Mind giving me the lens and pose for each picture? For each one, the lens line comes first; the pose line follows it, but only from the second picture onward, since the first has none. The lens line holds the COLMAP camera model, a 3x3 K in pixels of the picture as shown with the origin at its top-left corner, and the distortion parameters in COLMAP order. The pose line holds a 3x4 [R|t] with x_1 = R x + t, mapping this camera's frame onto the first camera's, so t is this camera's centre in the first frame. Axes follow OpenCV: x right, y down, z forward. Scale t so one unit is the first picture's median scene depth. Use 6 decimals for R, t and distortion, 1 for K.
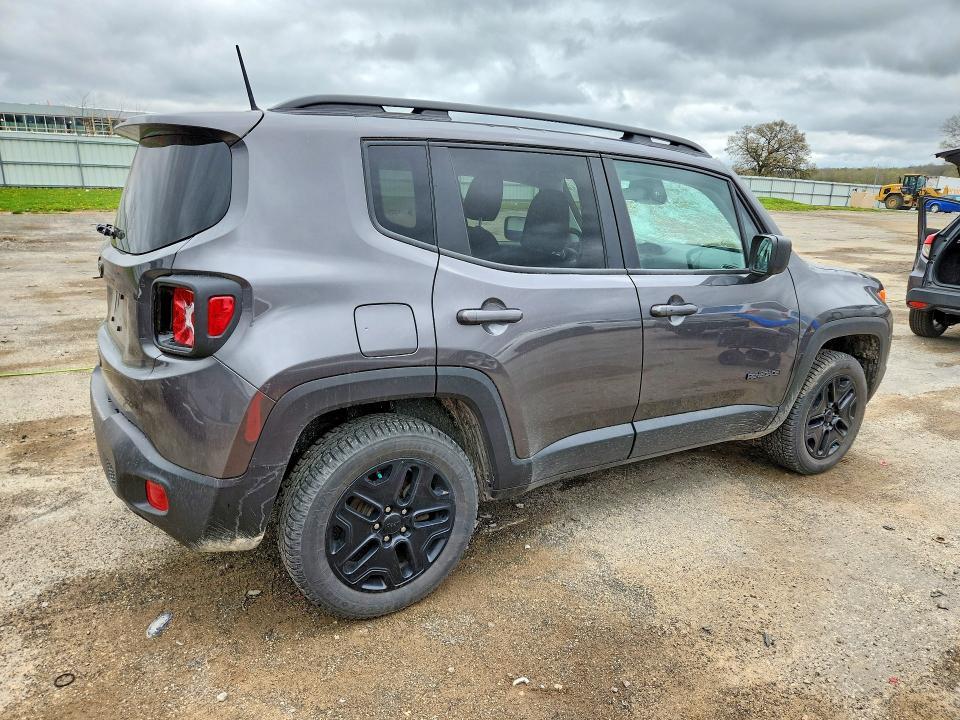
lens RADIAL K [[648.1, 0, 481.5], [0, 648.1, 353.7], [0, 0, 1]] dist [0.069577, -0.058618]
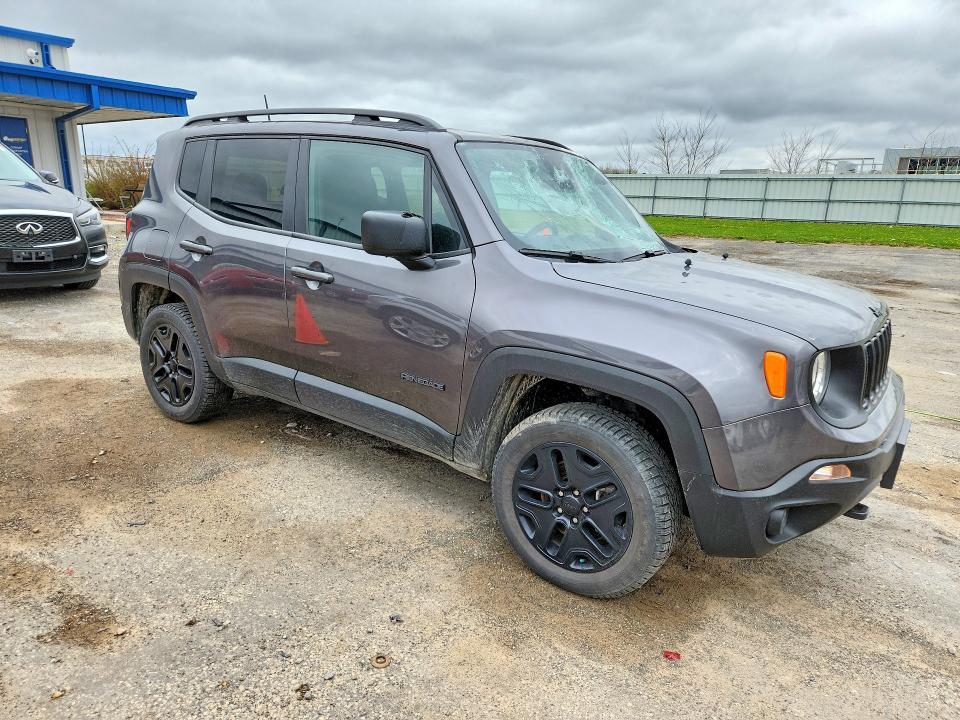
lens RADIAL K [[648.1, 0, 481.5], [0, 648.1, 353.7], [0, 0, 1]] dist [0.069577, -0.058618]
pose [[0.375600, 0.203718, -0.904115, 1.355975], [-0.258123, 0.959936, 0.109063, -0.126956], [0.890111, 0.192409, 0.413136, 0.801819]]
